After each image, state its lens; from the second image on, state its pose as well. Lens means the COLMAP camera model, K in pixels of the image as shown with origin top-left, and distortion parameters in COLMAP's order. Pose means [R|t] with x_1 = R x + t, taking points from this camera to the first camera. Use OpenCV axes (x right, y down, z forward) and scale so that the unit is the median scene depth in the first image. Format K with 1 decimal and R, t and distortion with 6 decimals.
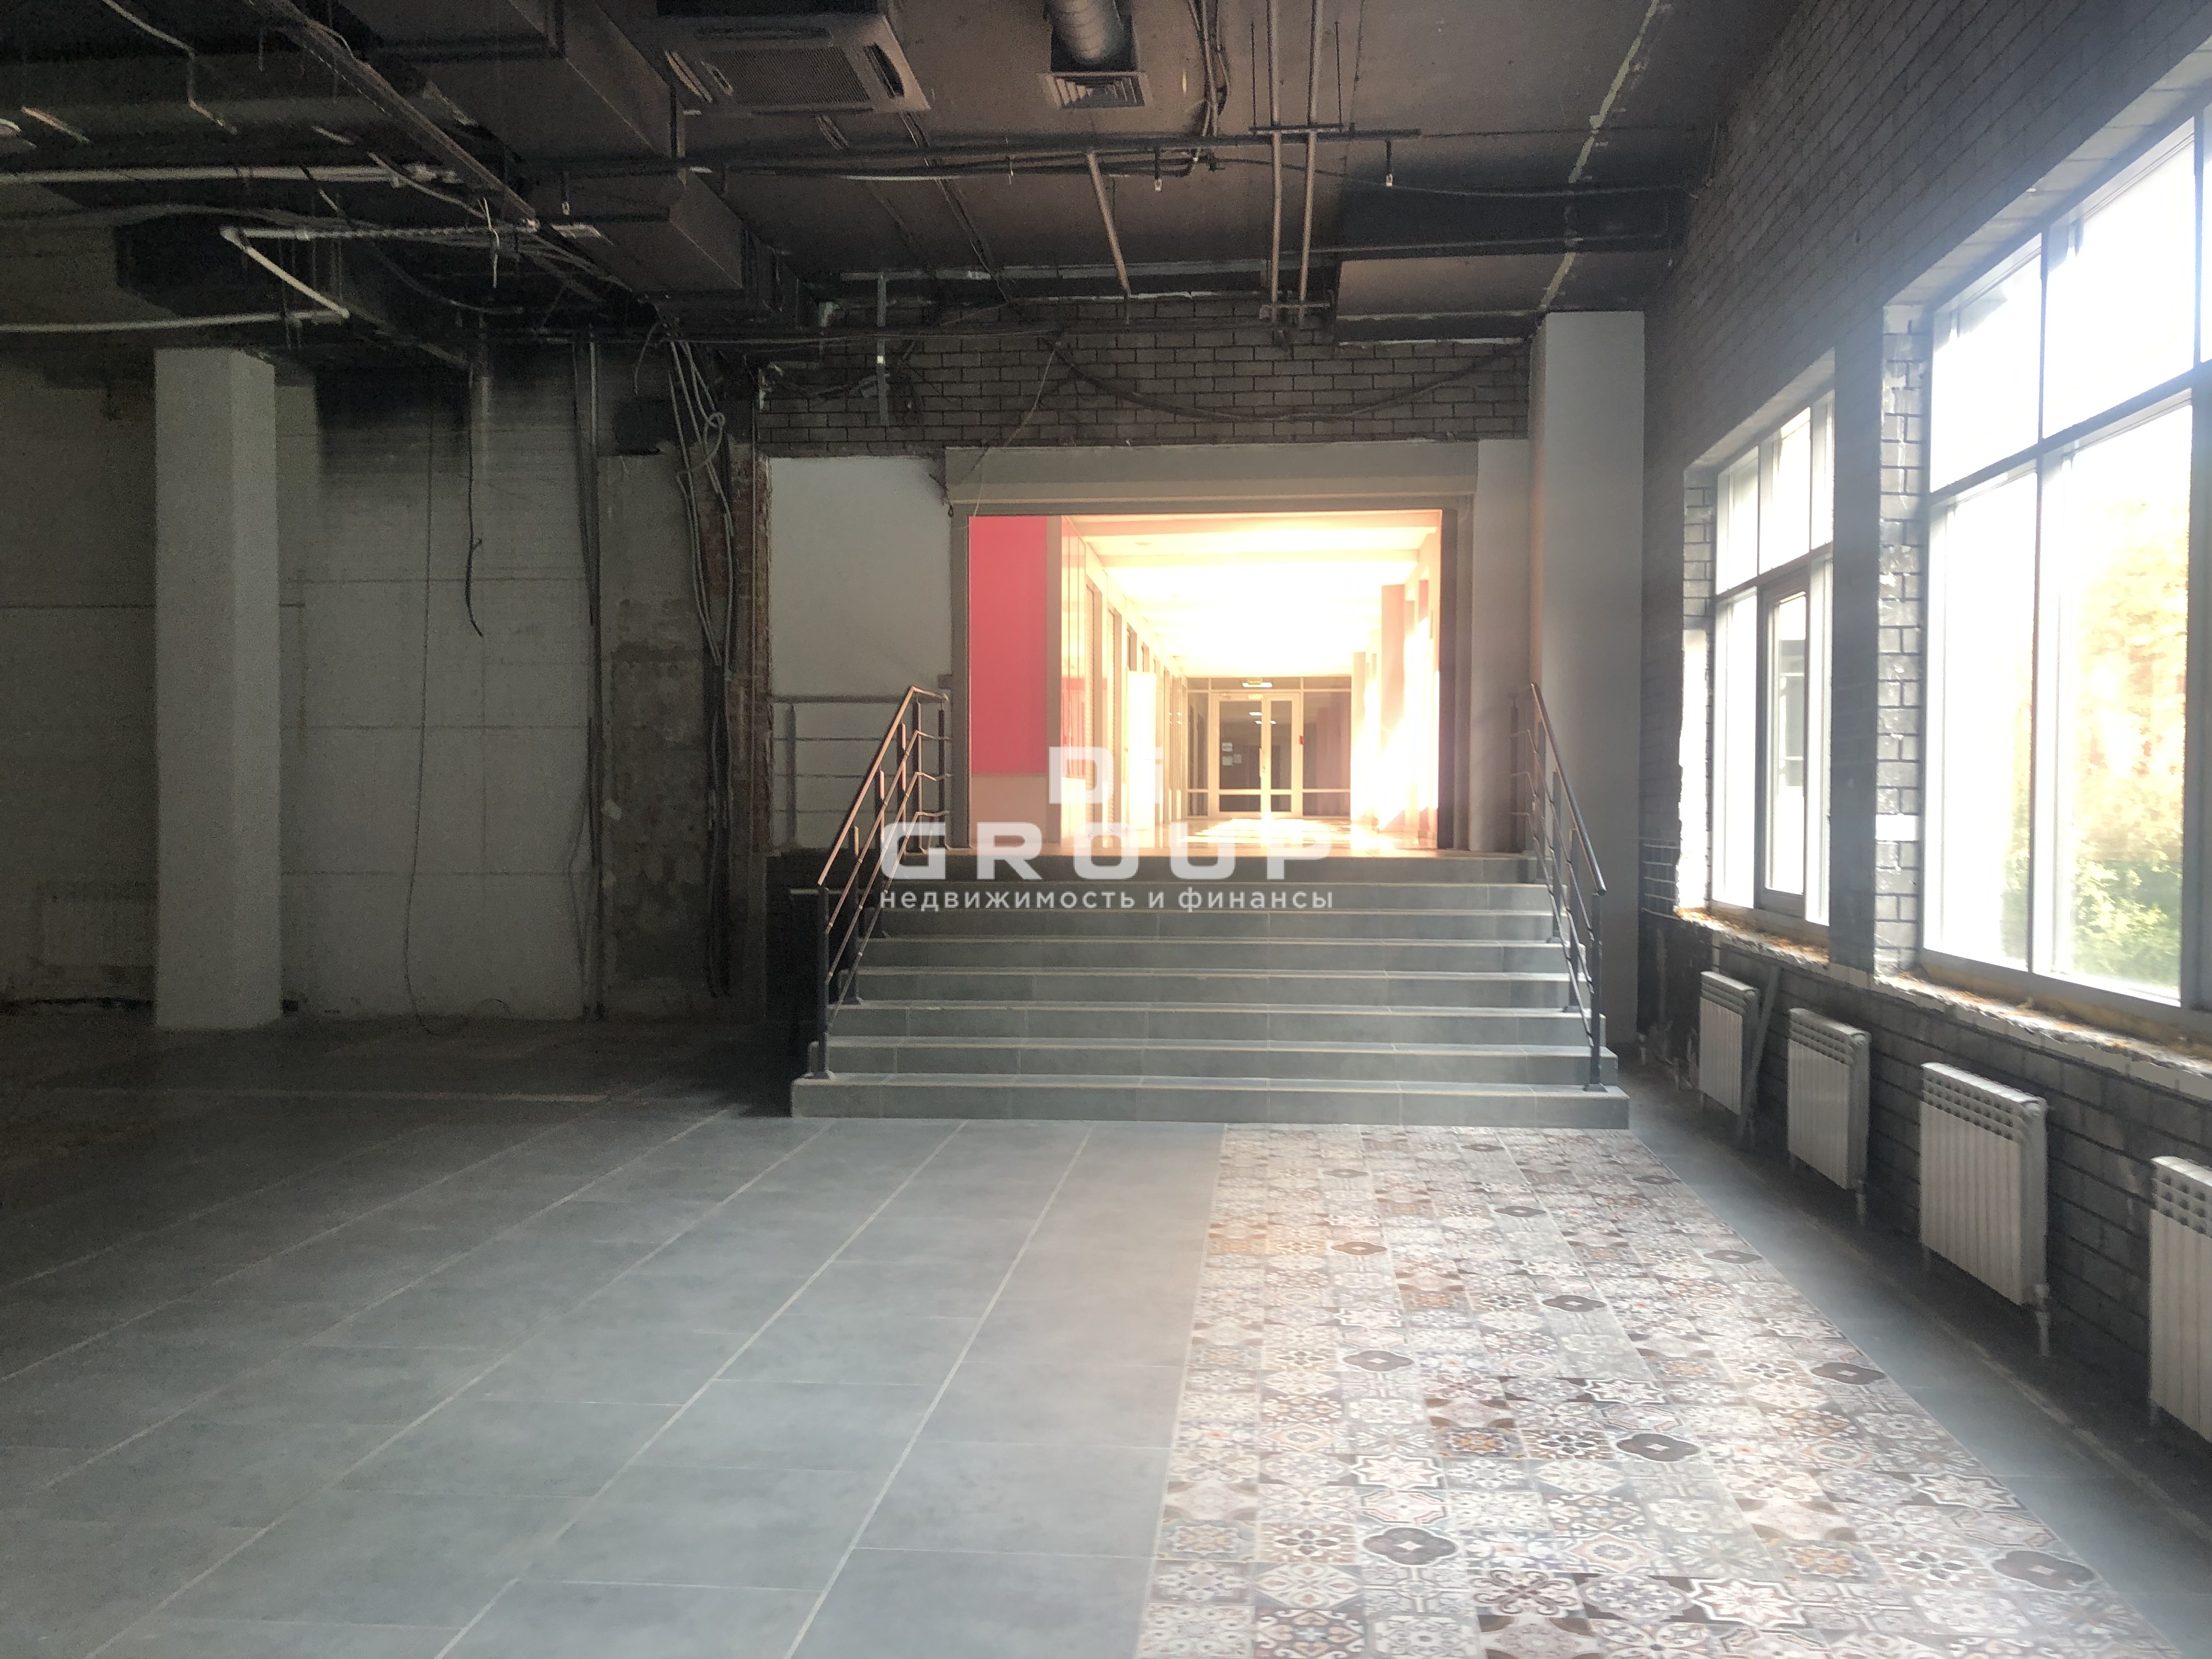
lens RADIAL K [[1798.7, 0, 1106.0], [0, 1798.7, 829.5], [0, 0, 1]] dist [0.036282, -0.003500]
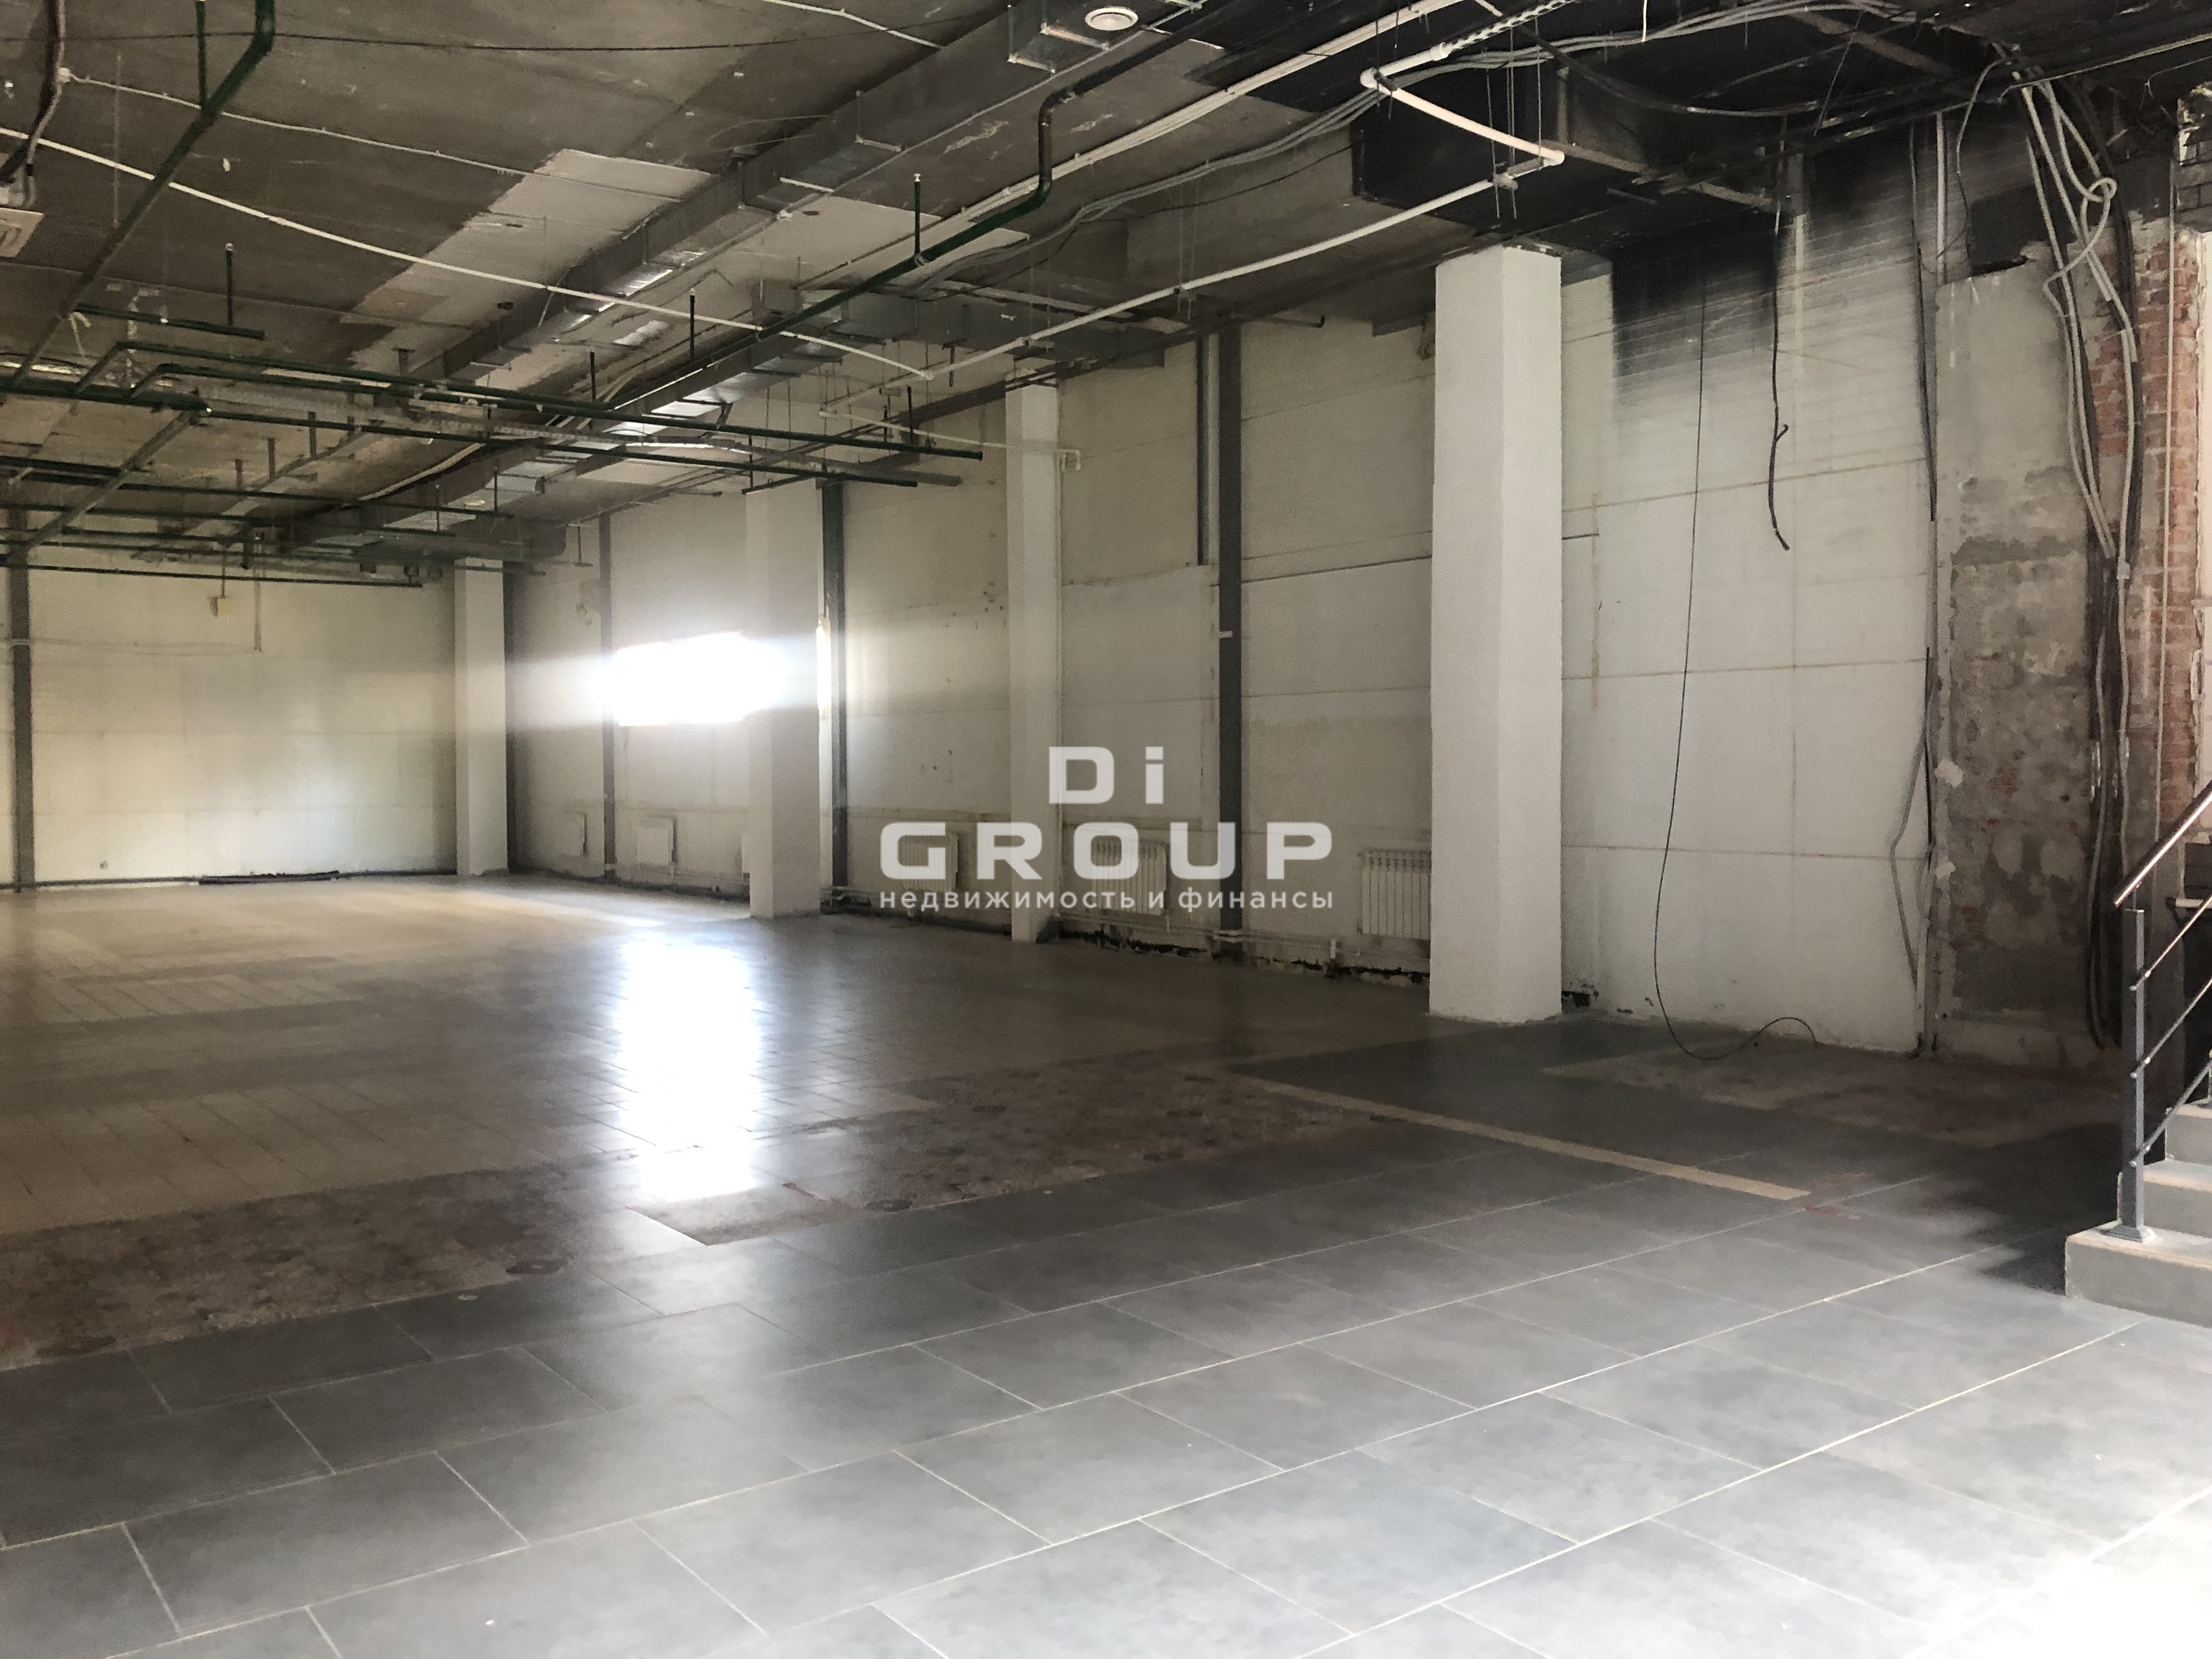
lens RADIAL K [[1824.5, 0, 1078.9], [0, 1824.5, 800.4], [0, 0, 1]] dist [0.019539, 0.001399]
pose [[0.670557, 0.009674, -0.741795, 0.037448], [-0.005306, 0.999952, 0.008244, -0.003720], [0.741839, -0.001592, 0.670576, 0.249491]]
